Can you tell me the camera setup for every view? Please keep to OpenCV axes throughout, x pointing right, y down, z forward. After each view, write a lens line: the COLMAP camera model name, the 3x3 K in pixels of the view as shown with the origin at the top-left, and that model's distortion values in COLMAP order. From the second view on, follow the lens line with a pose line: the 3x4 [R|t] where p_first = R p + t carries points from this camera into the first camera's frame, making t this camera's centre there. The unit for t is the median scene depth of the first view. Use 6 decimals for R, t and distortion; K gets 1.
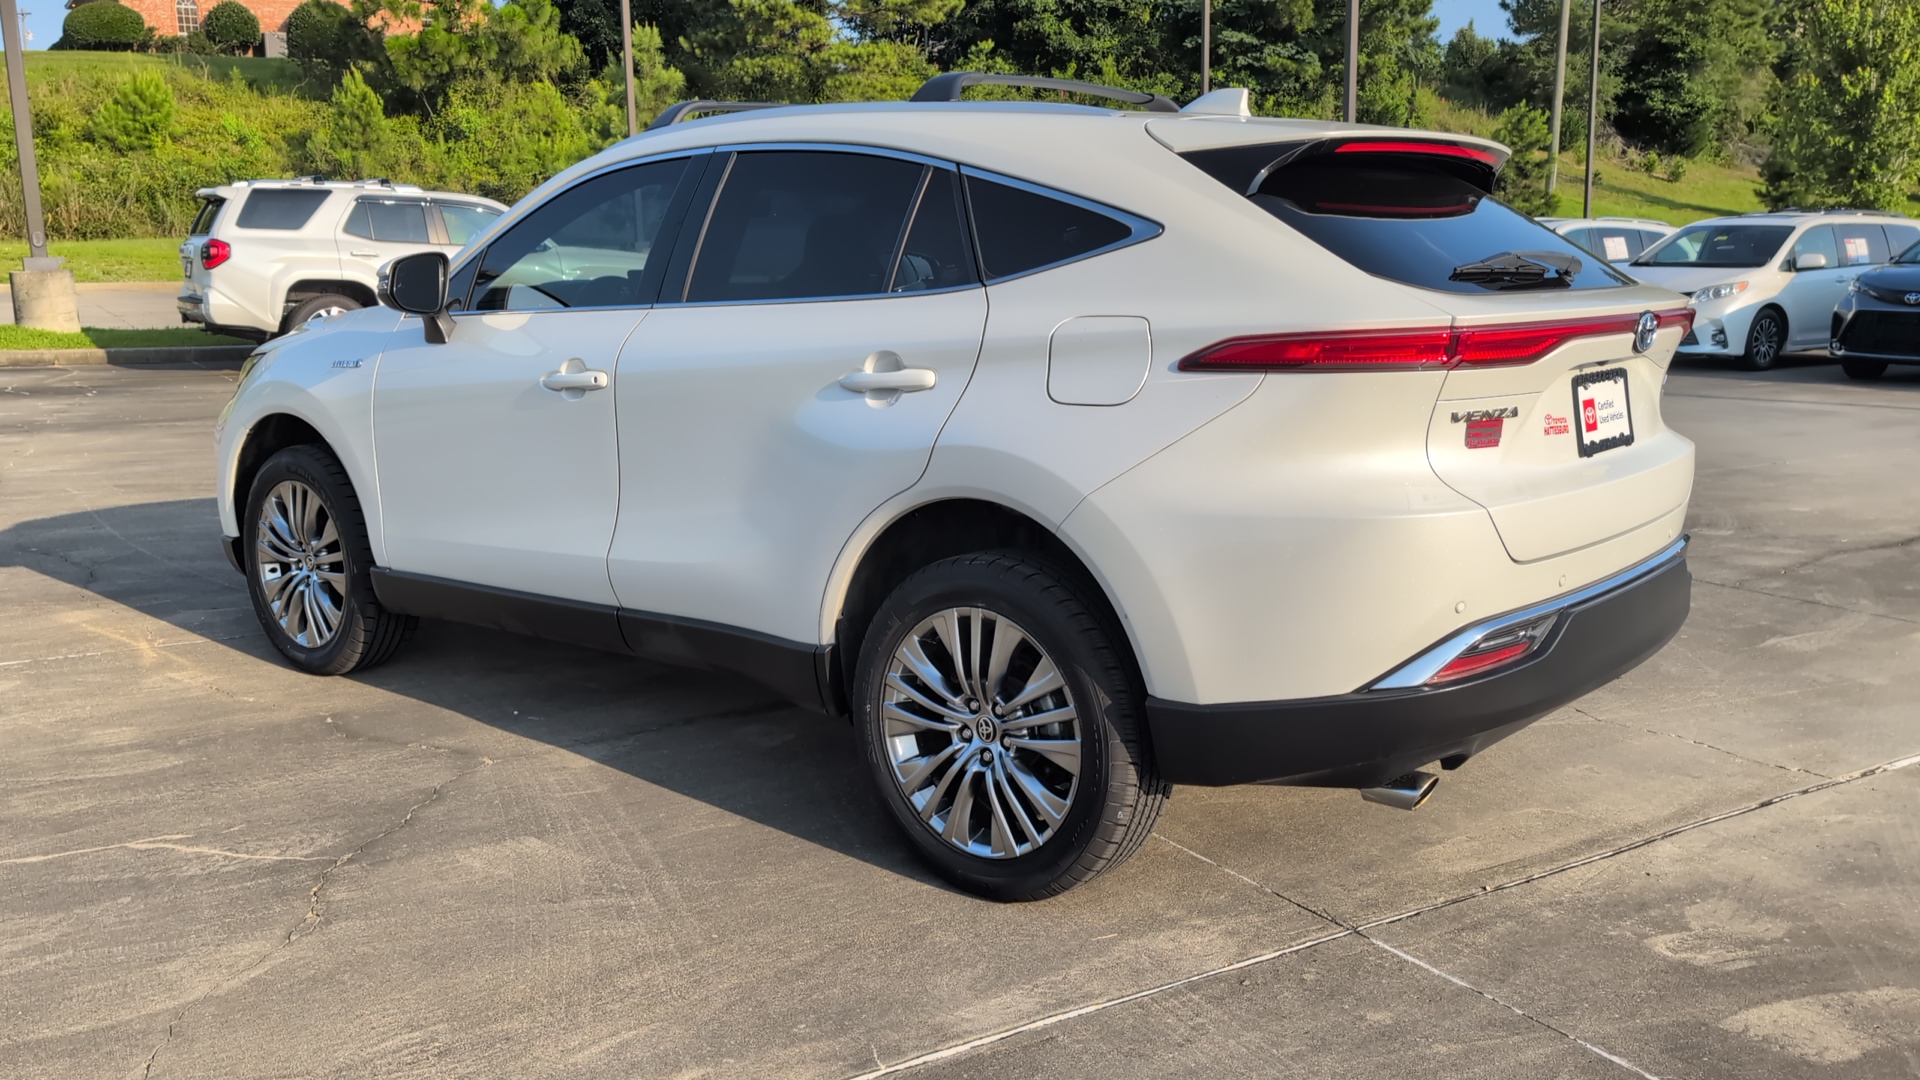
lens RADIAL K [[1637.8, 0, 972.1], [0, 1637.8, 546.2], [0, 0, 1]] dist [0.014781, -0.009119]
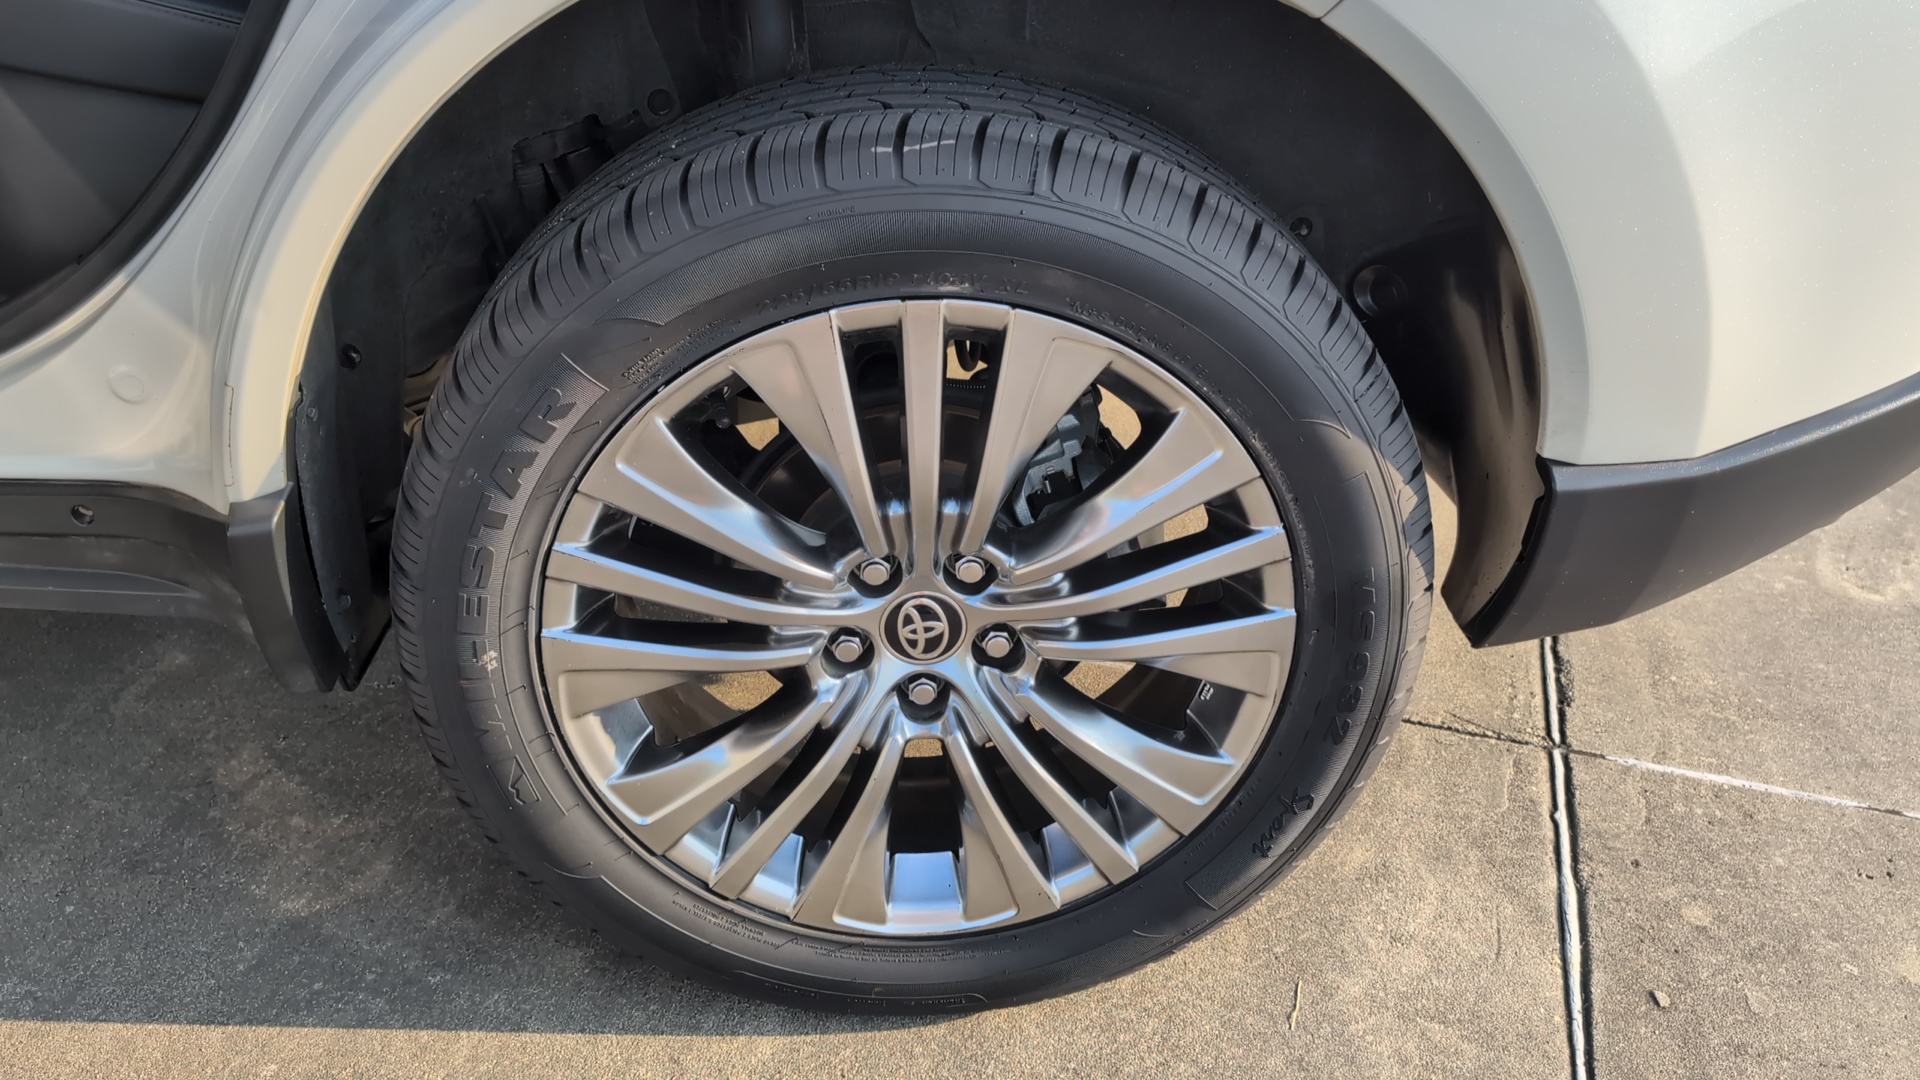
lens RADIAL K [[1637.8, 0, 972.1], [0, 1637.8, 546.2], [0, 0, 1]] dist [0.014781, -0.009119]
pose [[0.722506, -0.320172, 0.612760, -0.161308], [0.074241, 0.917110, 0.391660, -0.032719], [-0.687367, -0.237485, 0.686387, 0.643923]]
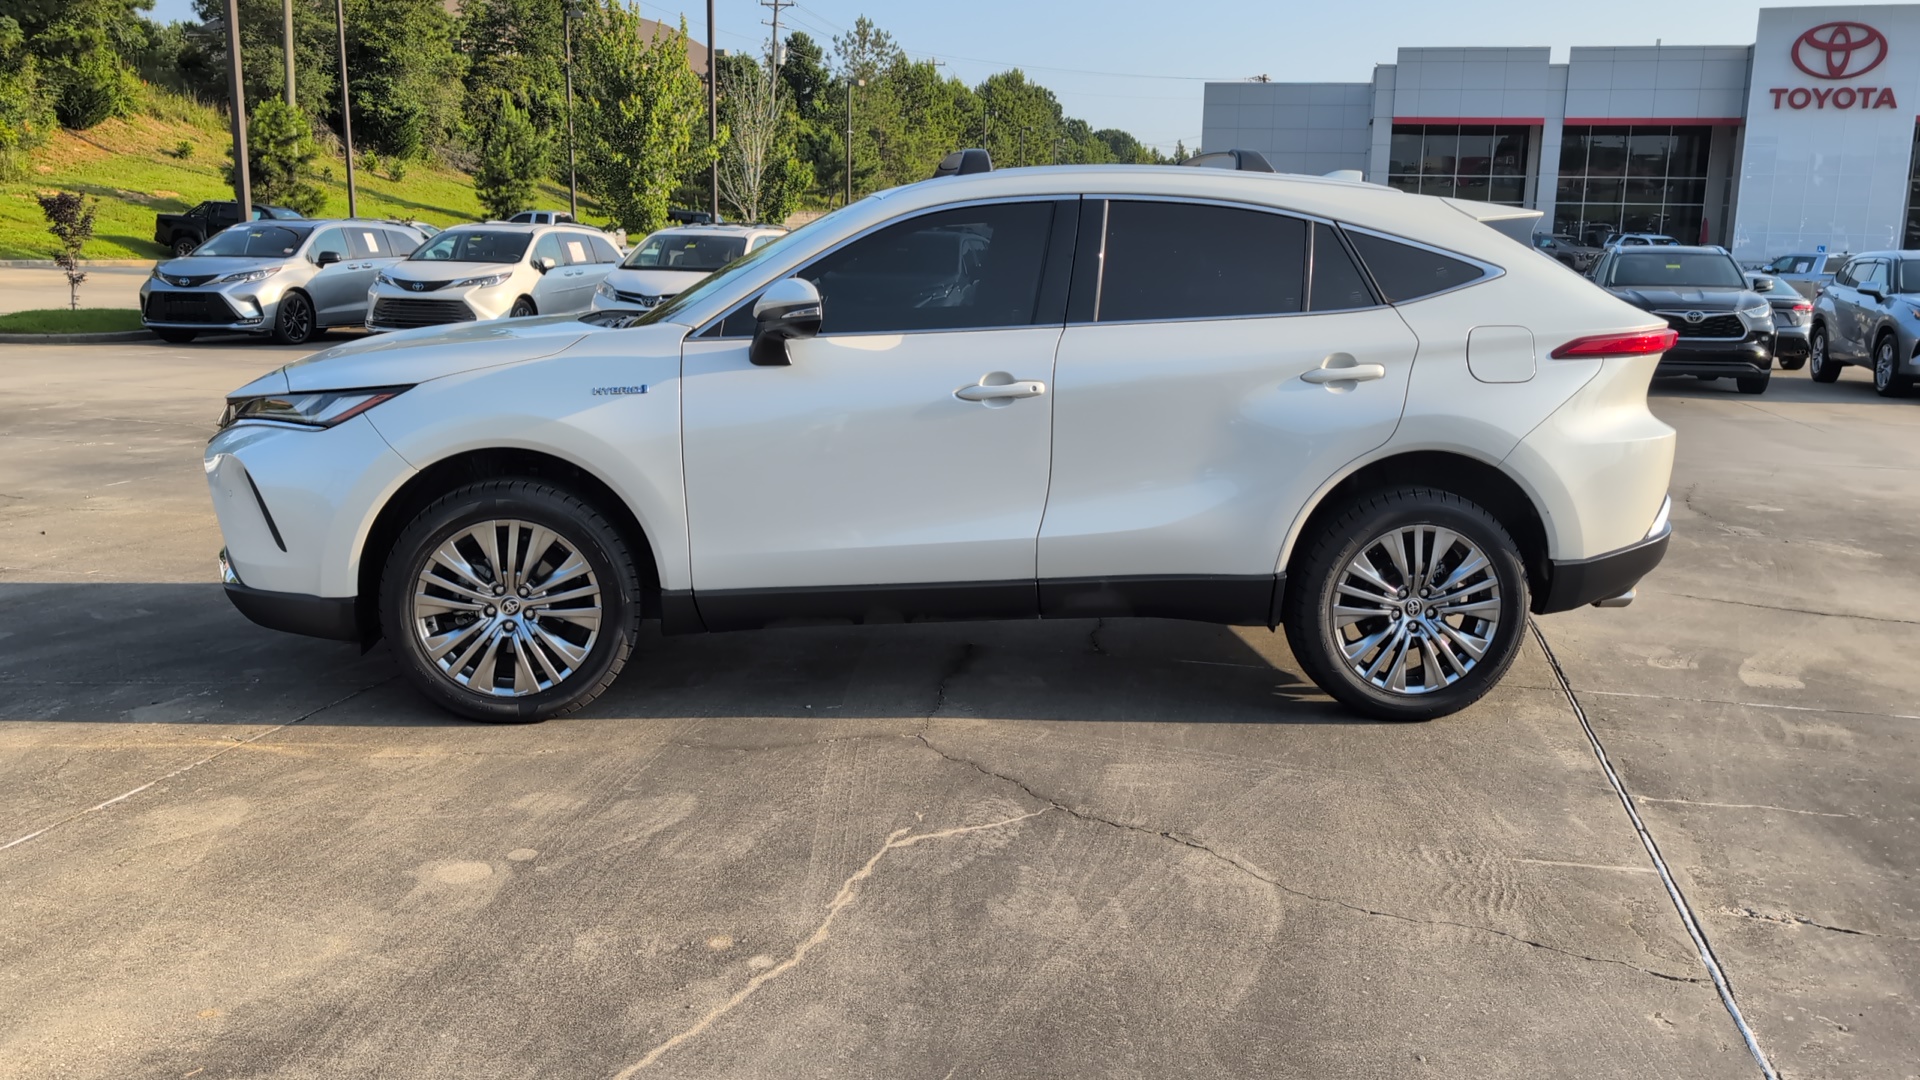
lens RADIAL K [[1637.8, 0, 972.1], [0, 1637.8, 546.2], [0, 0, 1]] dist [0.014781, -0.009119]
pose [[0.694835, -0.115070, 0.709903, -1.114800], [0.111871, 0.992394, 0.051364, -0.053914], [-0.710414, 0.043728, 0.702424, 0.203500]]
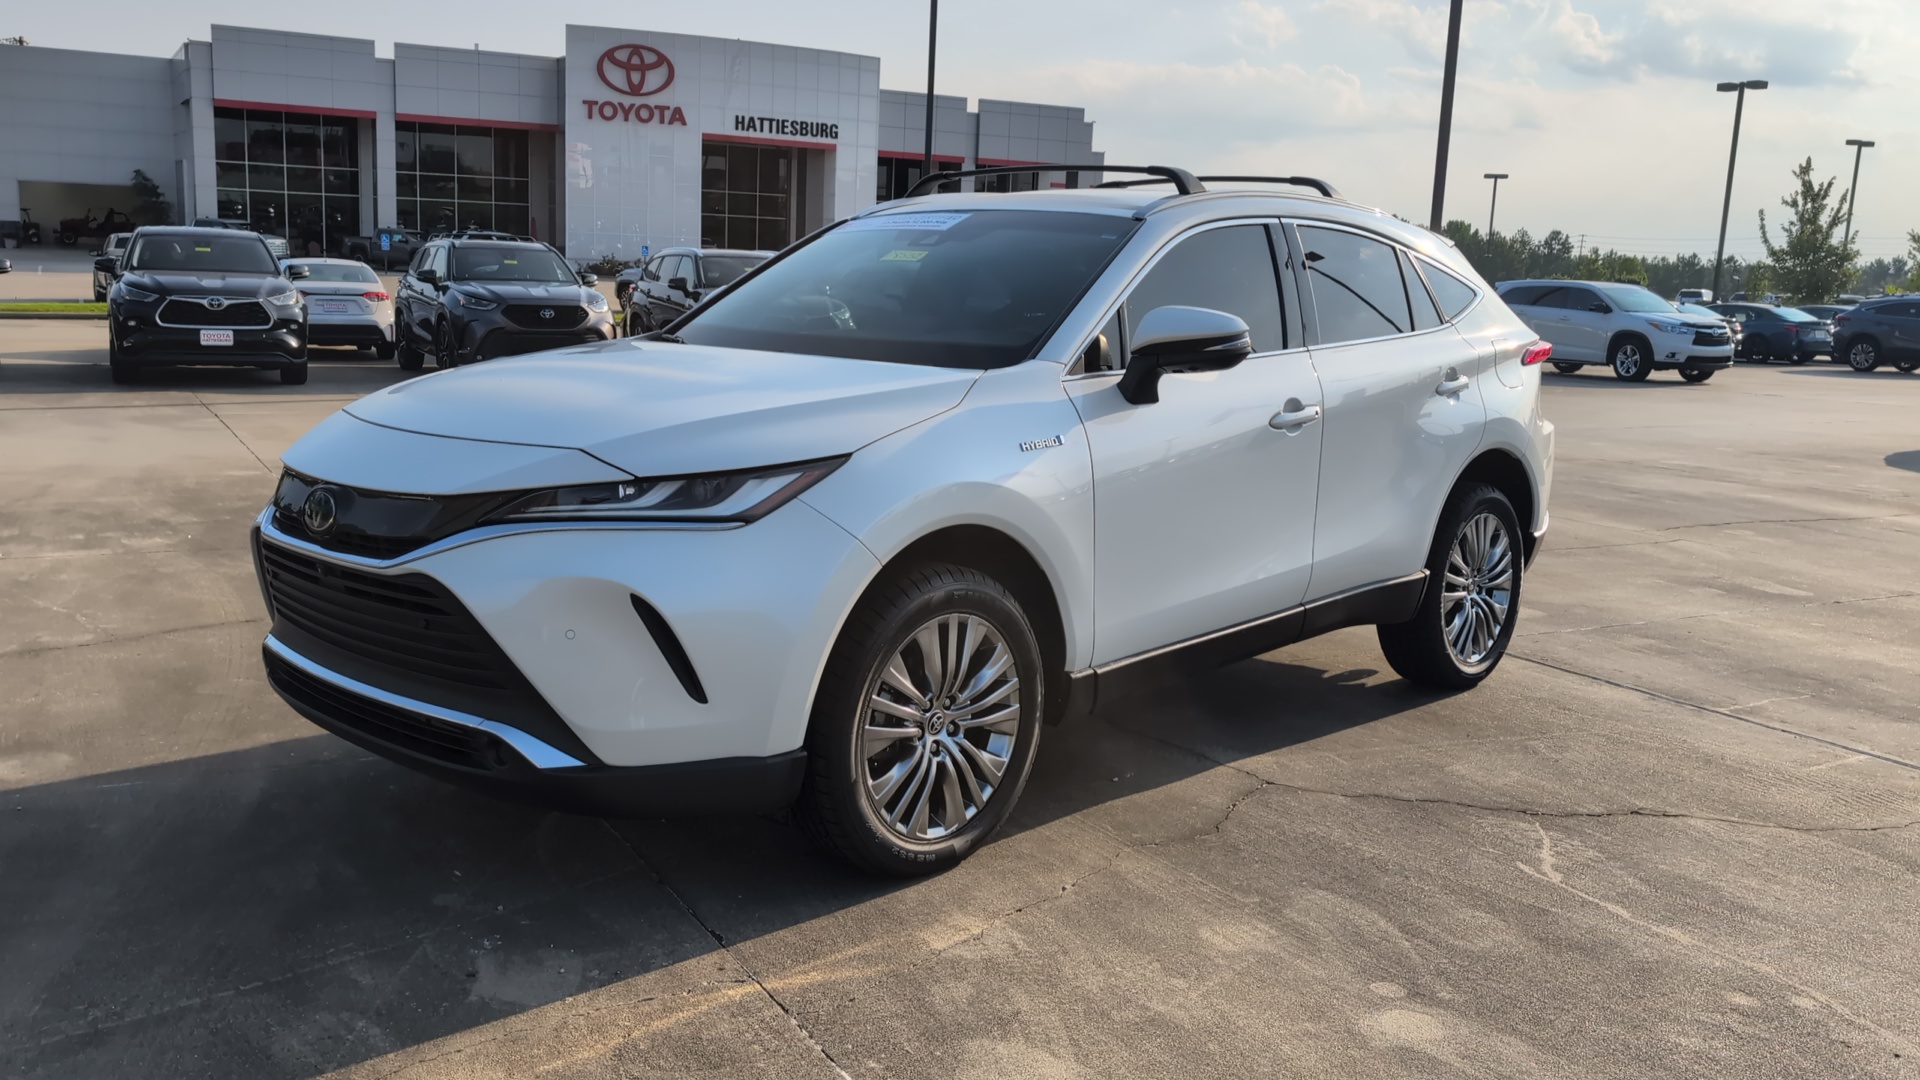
lens RADIAL K [[1615.4, 0, 1021.3], [0, 1615.4, 542.1], [0, 0, 1]] dist [0.003997, -0.001955]
pose [[0.042092, -0.162641, 0.985787, -1.399307], [0.153955, 0.975933, 0.154442, -0.223171], [-0.987181, 0.145267, 0.066118, 1.144332]]
